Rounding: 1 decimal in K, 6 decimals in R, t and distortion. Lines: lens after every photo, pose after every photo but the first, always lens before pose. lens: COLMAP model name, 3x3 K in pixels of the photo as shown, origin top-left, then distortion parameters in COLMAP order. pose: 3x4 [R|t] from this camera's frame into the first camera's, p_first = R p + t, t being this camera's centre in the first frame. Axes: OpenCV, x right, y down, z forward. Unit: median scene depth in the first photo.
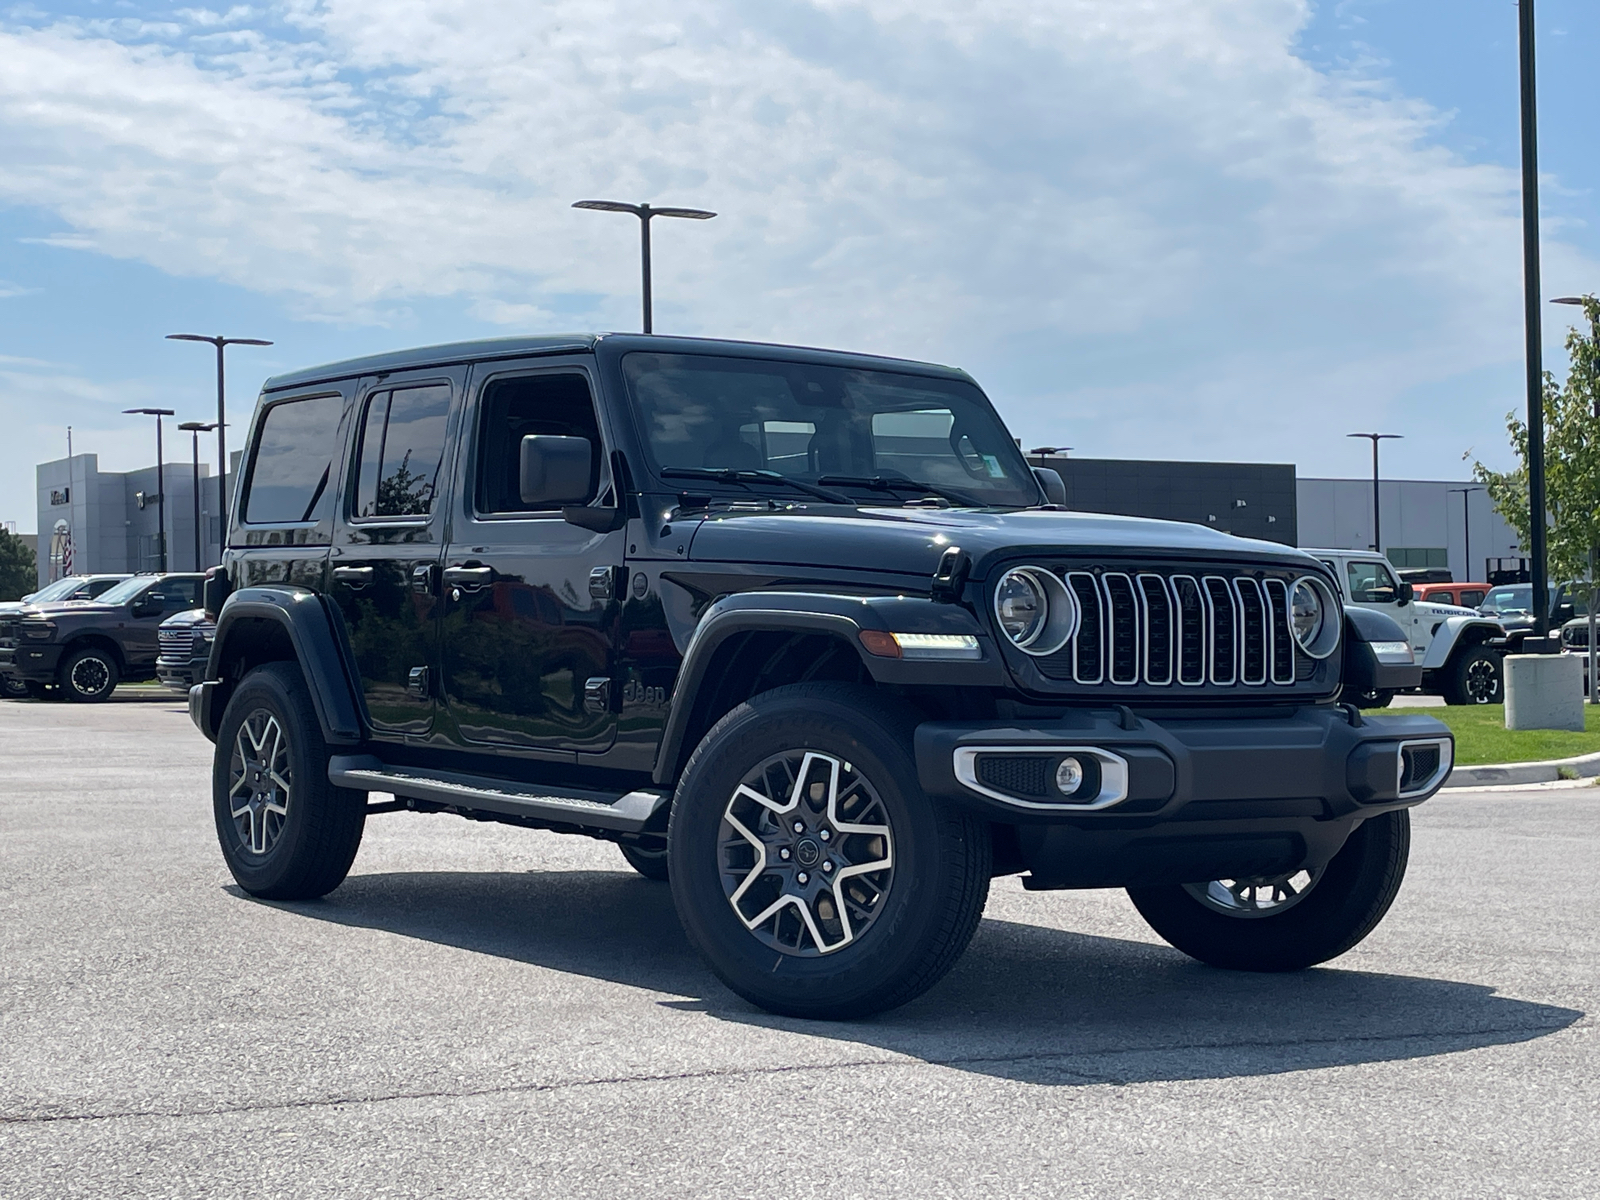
lens RADIAL K [[2619.4, 0, 800.0], [0, 2619.4, 600.0], [0, 0, 1]] dist [0.101705, -0.078605]
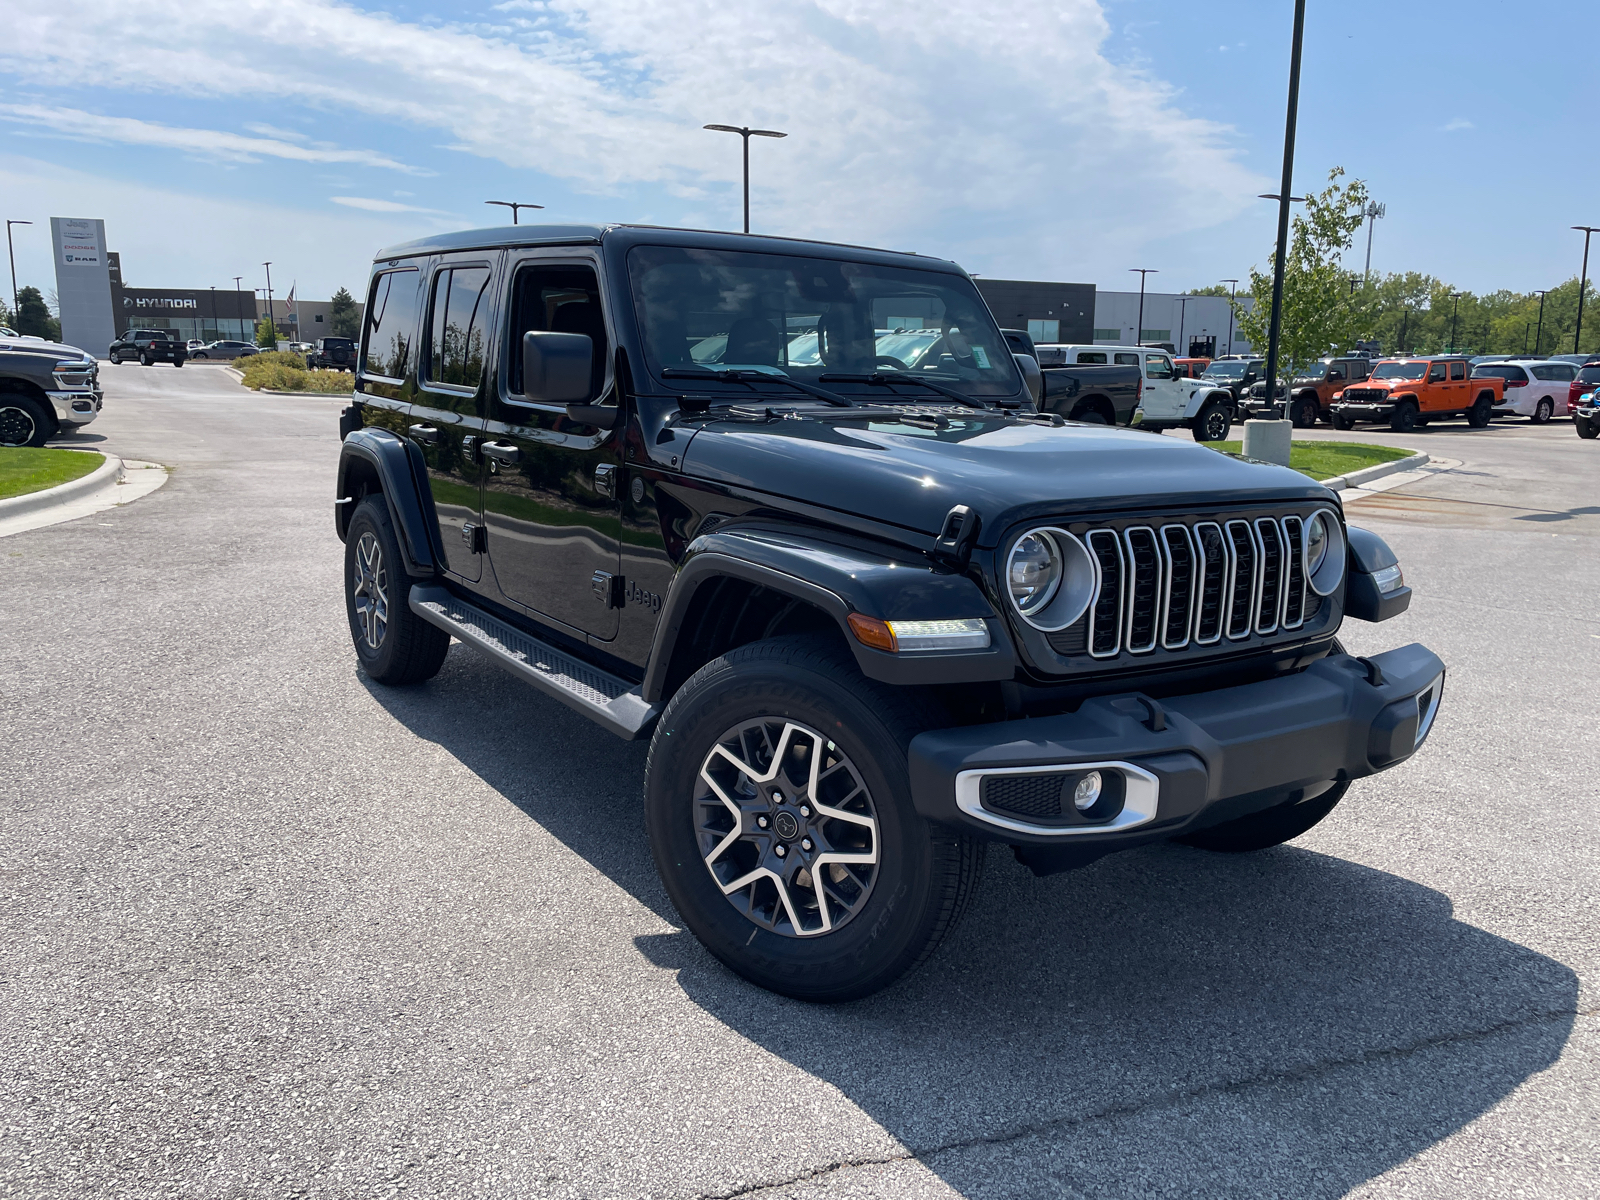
lens RADIAL K [[1212.9, 0, 800.0], [0, 1212.9, 600.0], [0, 0, 1]] dist [0.090621, -0.124243]
pose [[0.999419, 0.026793, -0.021077, 0.010248], [-0.021757, 0.977310, 0.210695, -0.050285], [0.026244, -0.210114, 0.977325, 0.414684]]
